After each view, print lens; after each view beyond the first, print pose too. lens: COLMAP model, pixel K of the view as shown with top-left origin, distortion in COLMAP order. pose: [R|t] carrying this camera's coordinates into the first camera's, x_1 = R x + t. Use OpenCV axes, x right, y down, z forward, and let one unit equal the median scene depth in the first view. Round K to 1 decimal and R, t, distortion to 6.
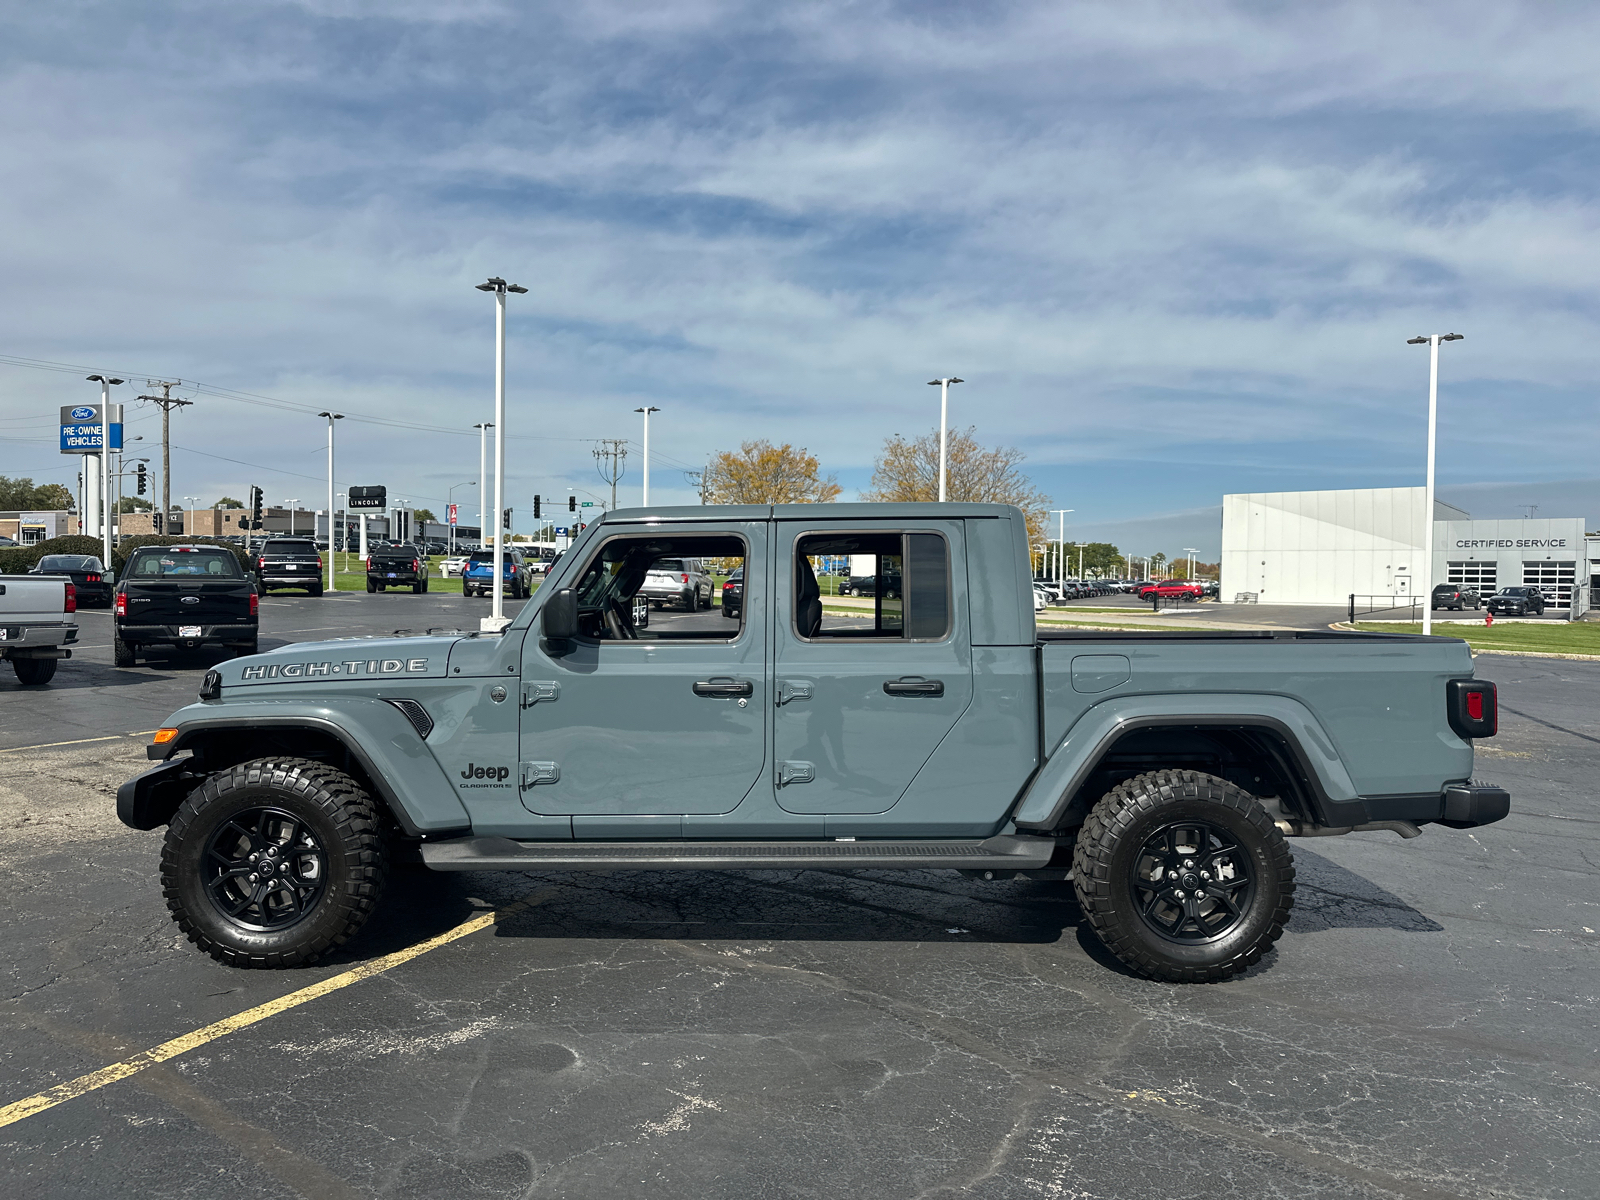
lens RADIAL K [[1114.8, 0, 809.3], [0, 1114.8, 613.1], [0, 0, 1]] dist [0.041286, -0.045484]
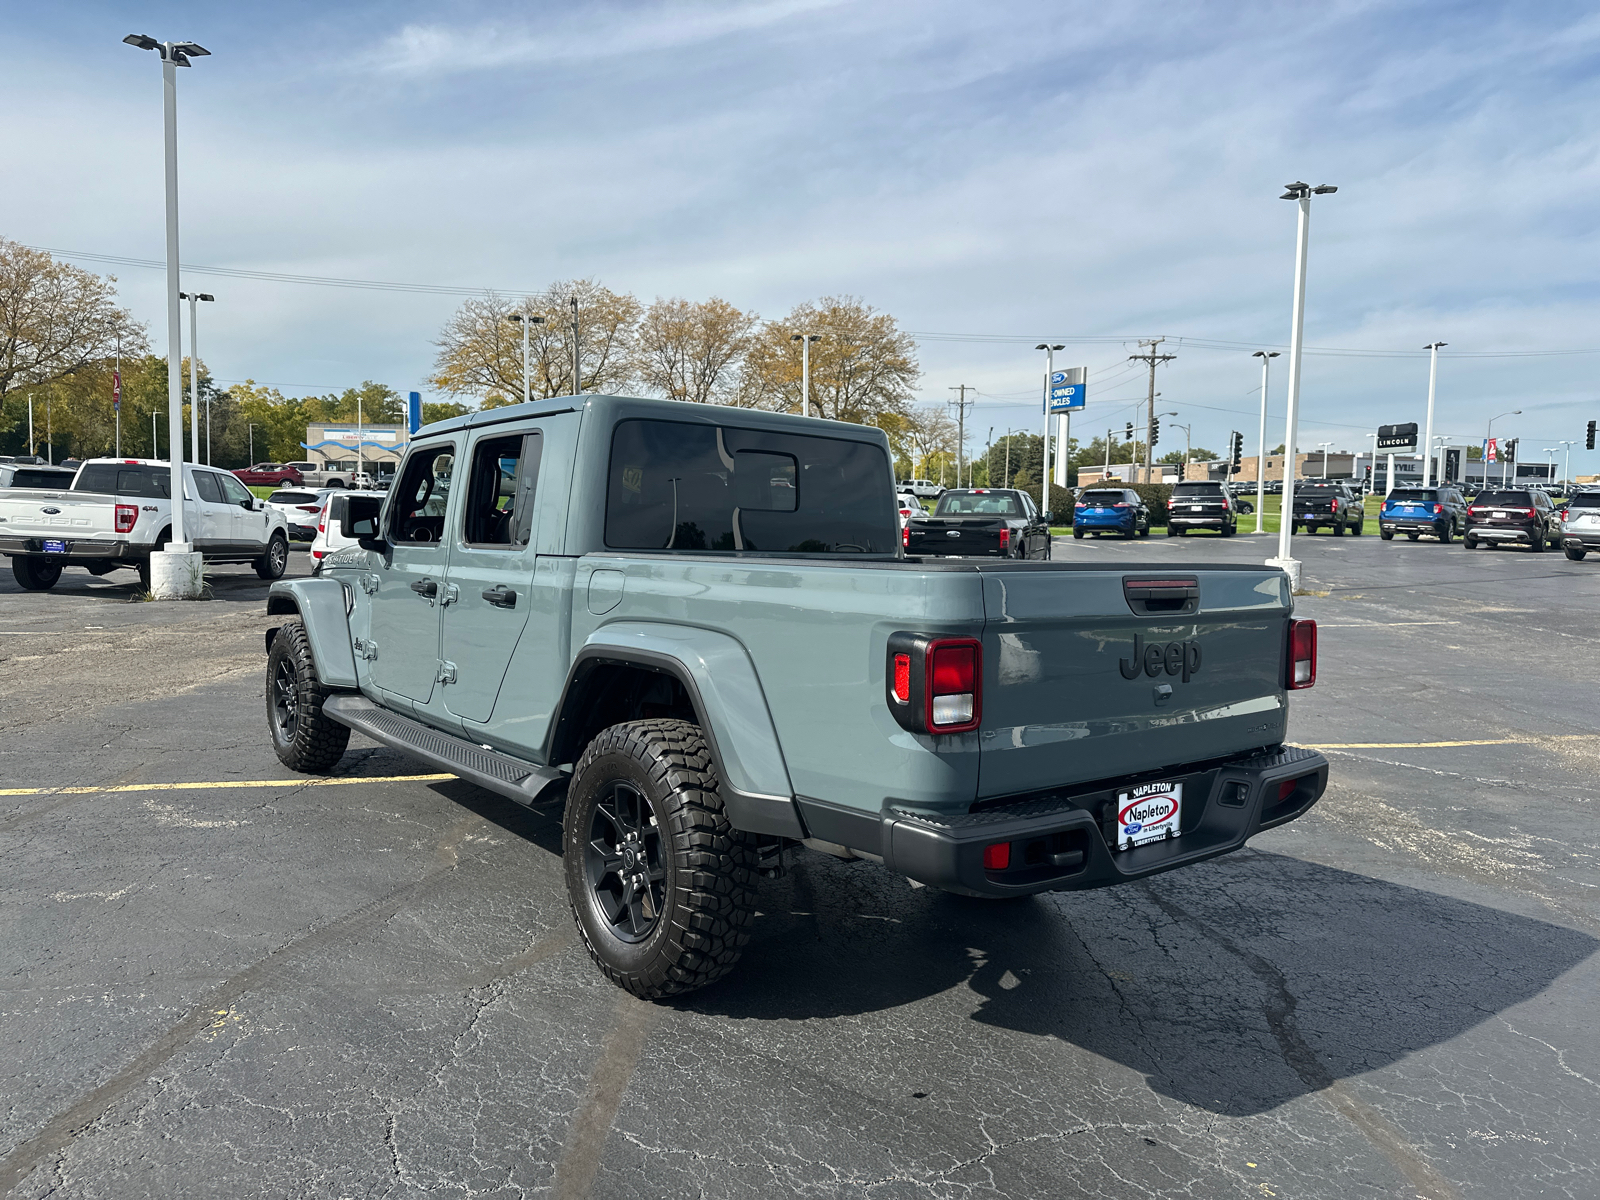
lens RADIAL K [[1114.8, 0, 800.1], [0, 1114.8, 609.1], [0, 0, 1]] dist [0.041286, -0.045484]
pose [[0.626049, 0.064039, -0.777150, 0.106792], [-0.028963, 0.997844, 0.058893, 0.001115], [0.779246, -0.014361, 0.626554, 0.062951]]
